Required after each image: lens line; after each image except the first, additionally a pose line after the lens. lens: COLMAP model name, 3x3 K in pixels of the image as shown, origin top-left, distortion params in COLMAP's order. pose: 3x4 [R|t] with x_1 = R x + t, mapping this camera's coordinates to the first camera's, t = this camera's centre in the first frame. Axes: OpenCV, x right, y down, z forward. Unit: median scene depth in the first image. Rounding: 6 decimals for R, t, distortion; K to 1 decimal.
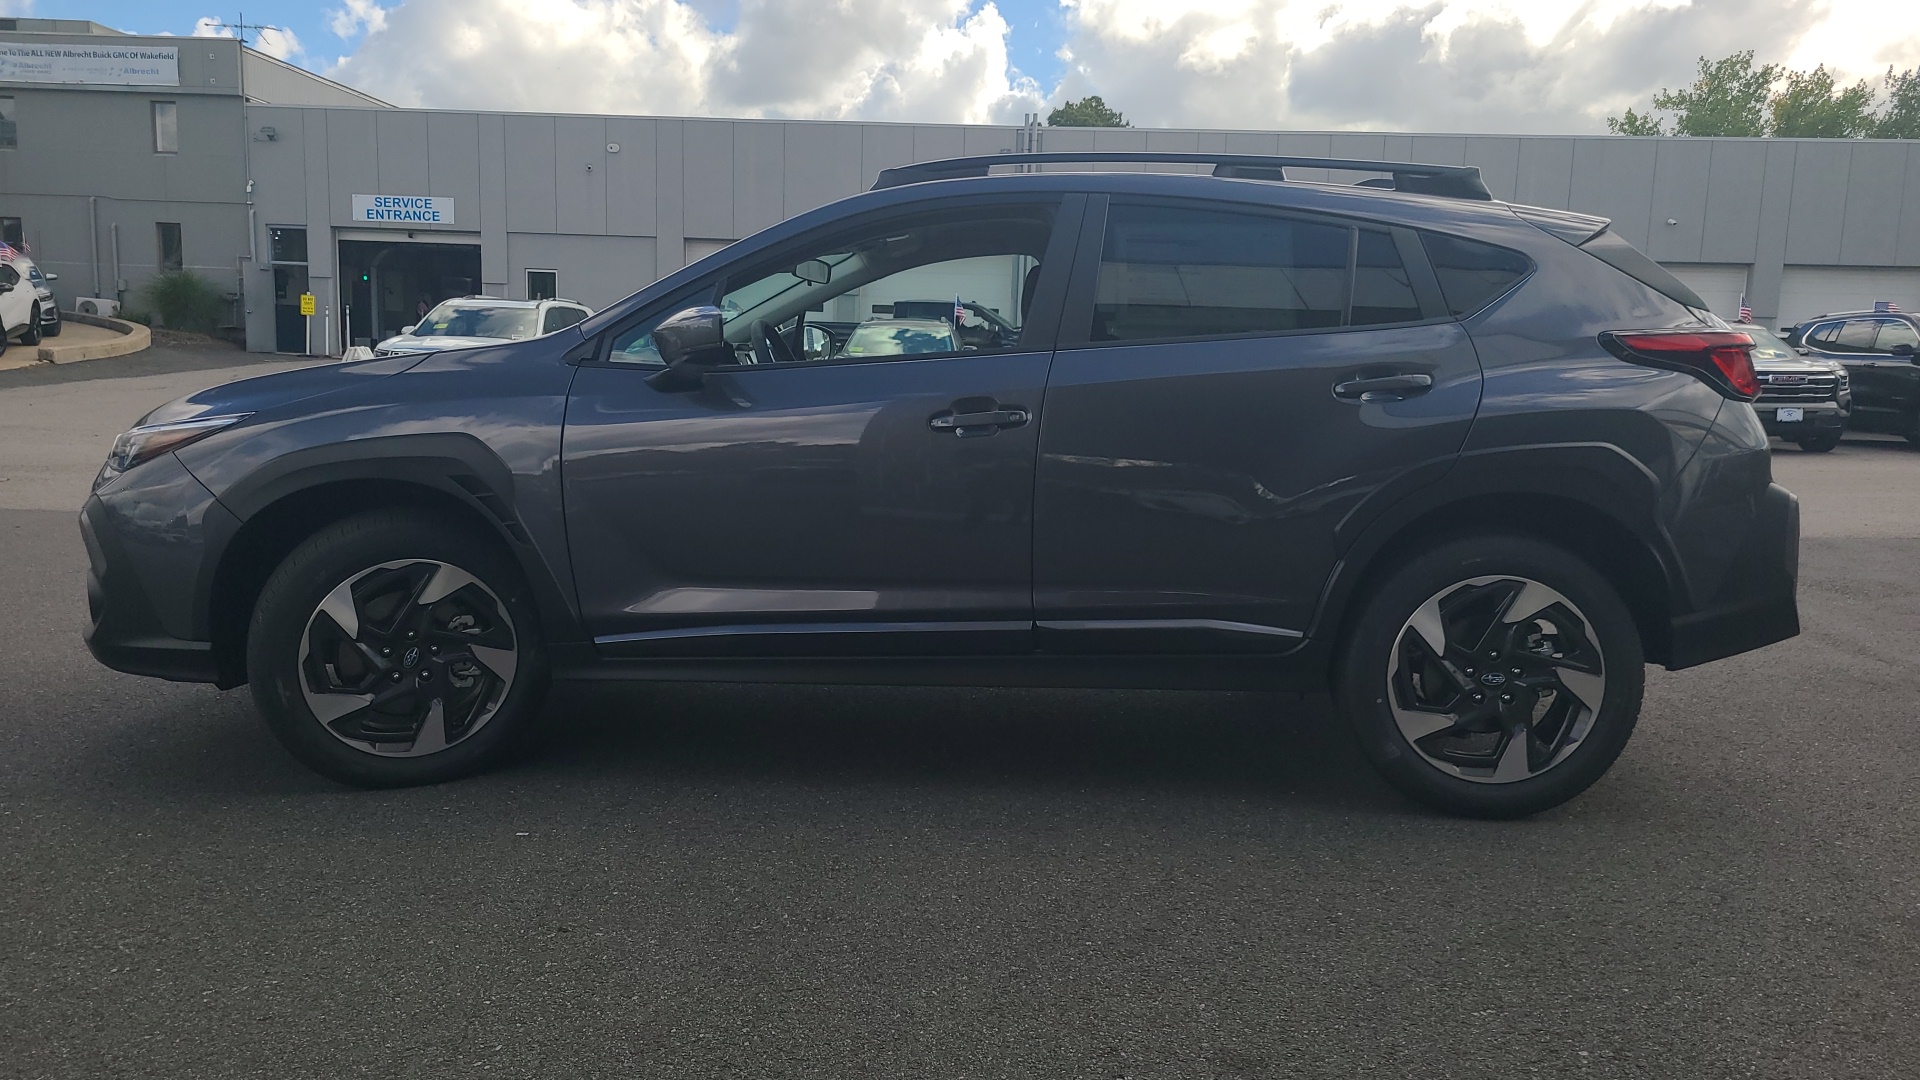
lens RADIAL K [[1369.4, 0, 960.0], [0, 1369.4, 540.0], [0, 0, 1]] dist [-0.001580, -0.003620]
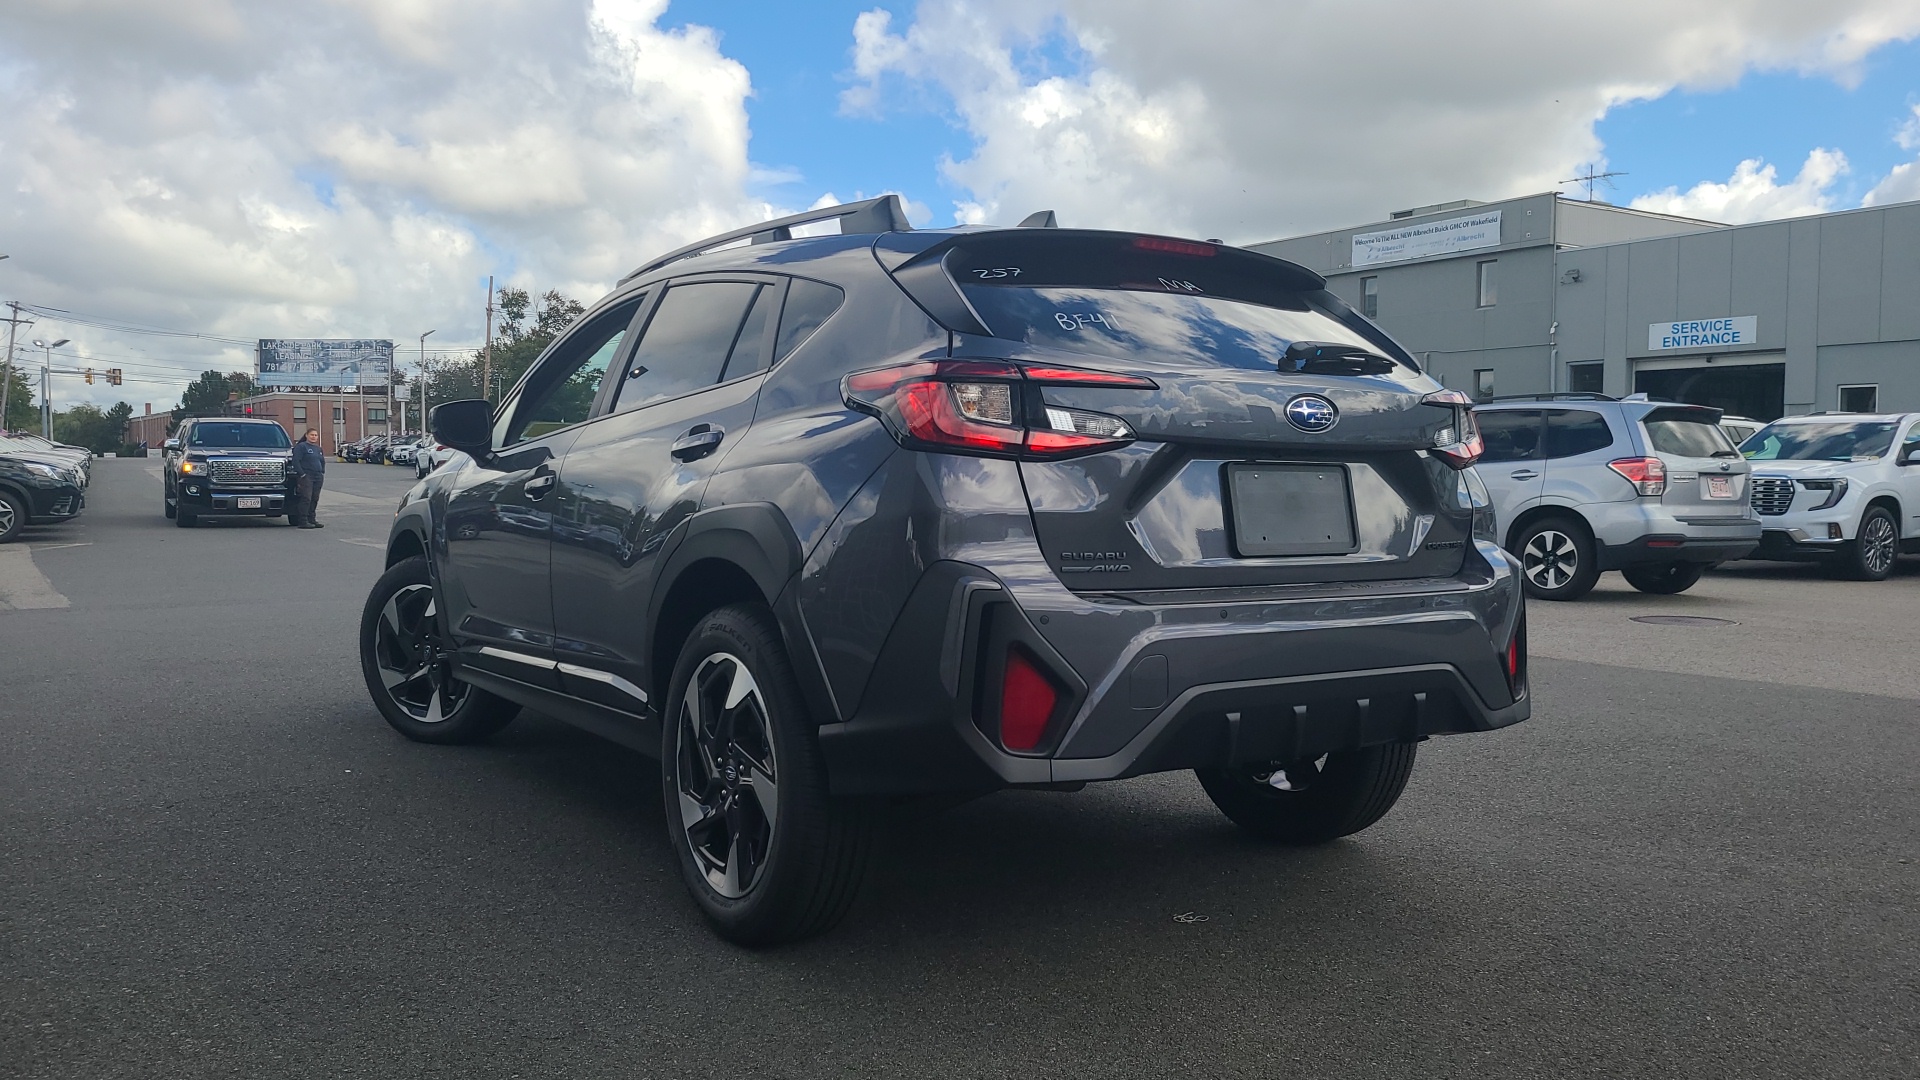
lens RADIAL K [[1368.2, 0, 960.0], [0, 1368.2, 540.0], [0, 0, 1]] dist [0.009686, 0.004693]
pose [[0.594281, 0.011625, -0.804173, 0.189321], [-0.090152, 0.994557, -0.052245, -0.002040], [0.799189, 0.103546, 0.592094, 0.095176]]
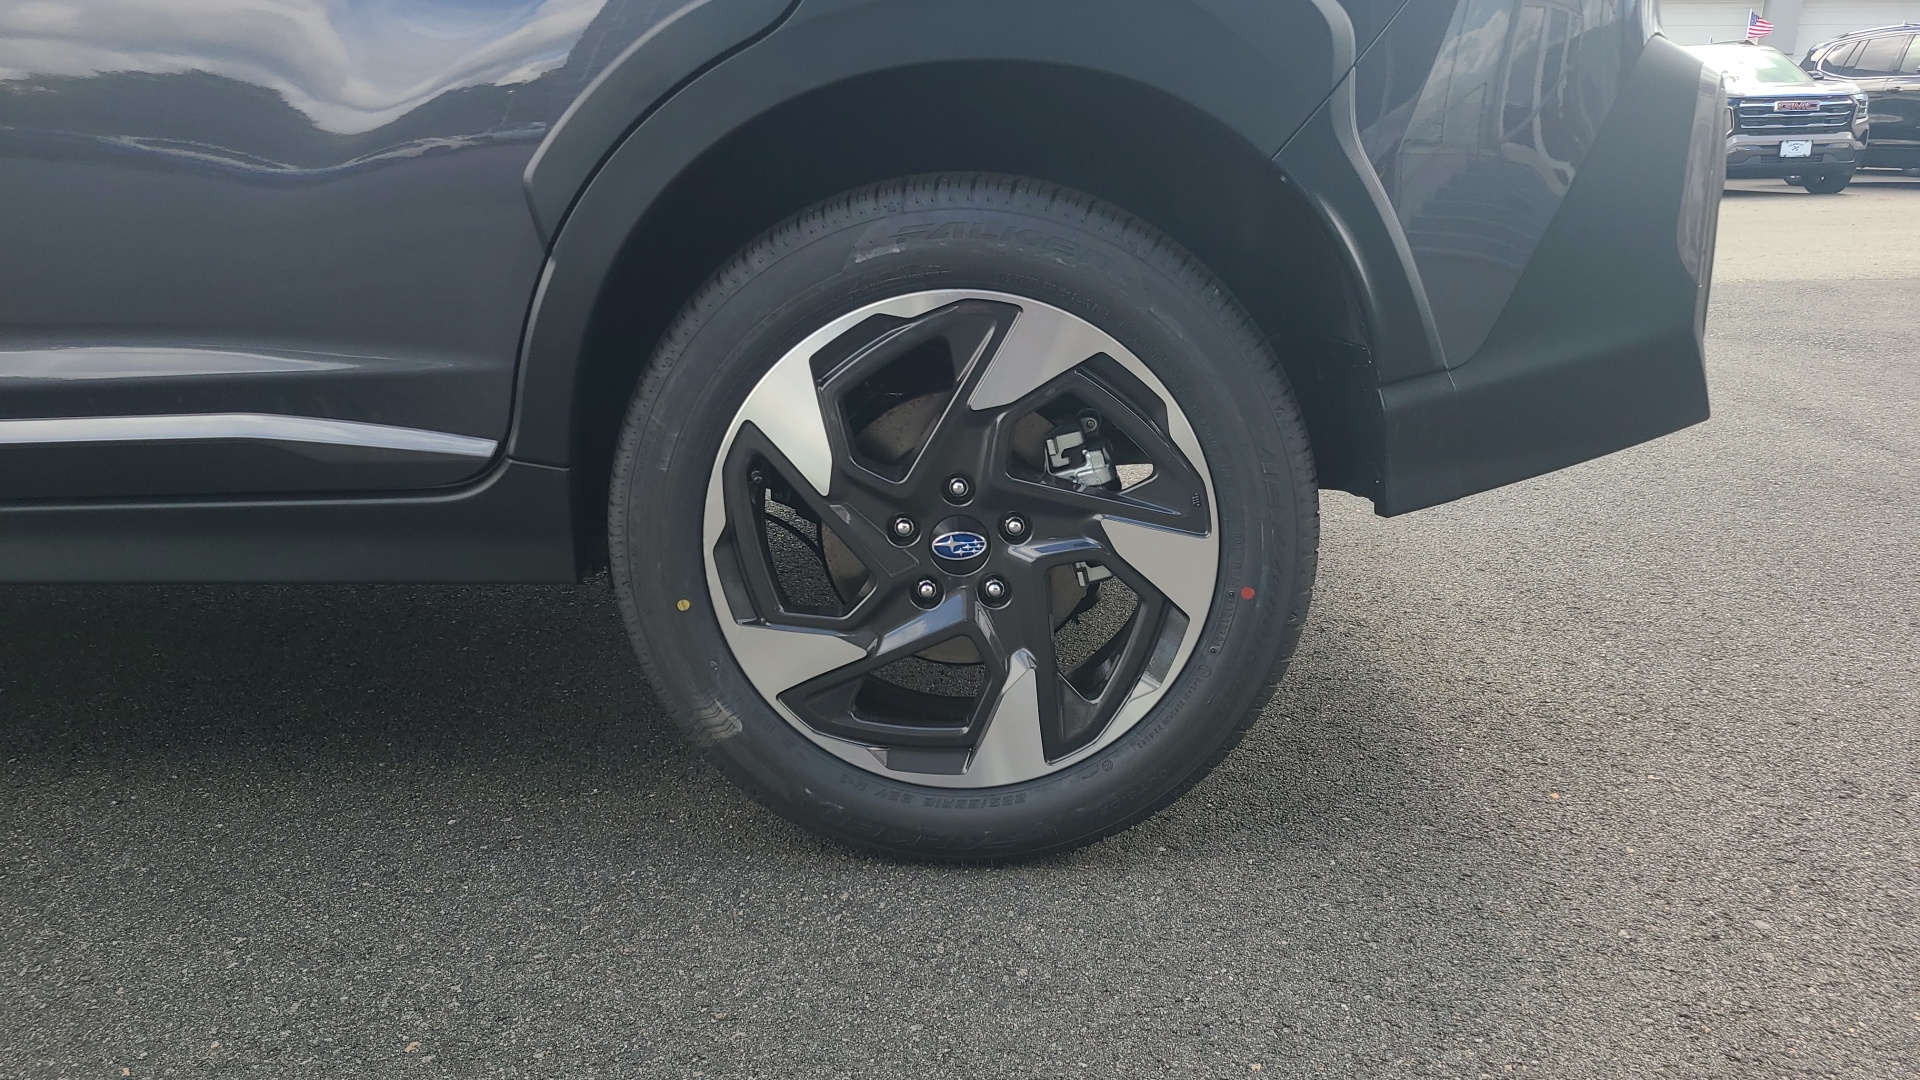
lens RADIAL K [[1408.1, 0, 960.0], [0, 1408.1, 540.0], [0, 0, 1]] dist [0.016210, -0.001762]
pose [[0.999575, -0.024390, 0.015977, 0.062109], [0.021710, 0.988363, 0.150554, 0.005800], [-0.019463, -0.150143, 0.988473, 0.093889]]
